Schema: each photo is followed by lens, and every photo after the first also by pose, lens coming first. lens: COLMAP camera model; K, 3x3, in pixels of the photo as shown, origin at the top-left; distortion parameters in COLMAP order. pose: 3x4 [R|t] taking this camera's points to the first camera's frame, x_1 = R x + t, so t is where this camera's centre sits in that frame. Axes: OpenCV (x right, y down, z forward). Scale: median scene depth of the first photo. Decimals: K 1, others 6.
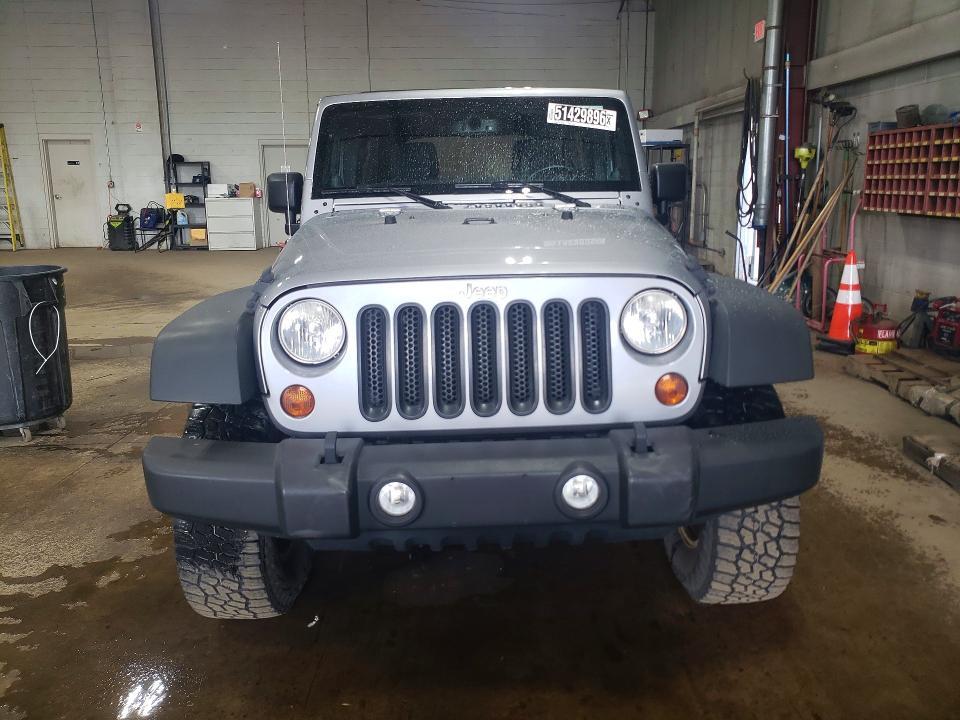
lens RADIAL K [[723.9, 0, 493.6], [0, 723.9, 359.0], [0, 0, 1]] dist [0.013267, 0.004978]
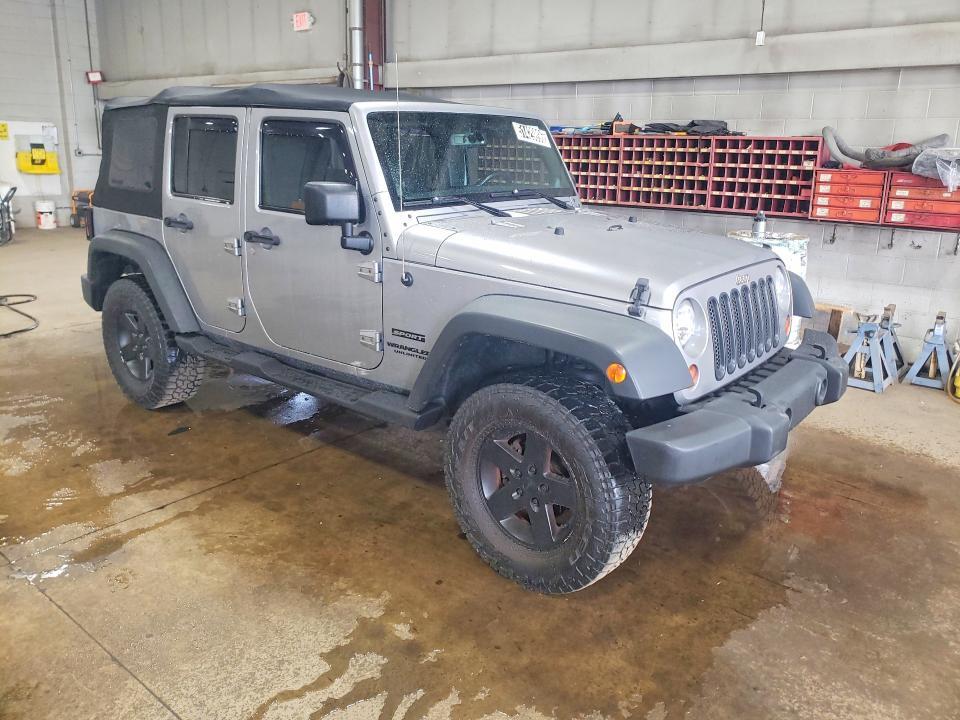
lens RADIAL K [[764.0, 0, 475.6], [0, 764.0, 356.5], [0, 0, 1]] dist [-0.007042, 0.001120]
pose [[0.648169, -0.181552, 0.739537, -0.966908], [0.156079, 0.982219, 0.104333, -0.113219], [-0.745330, 0.047800, 0.664980, 0.223674]]
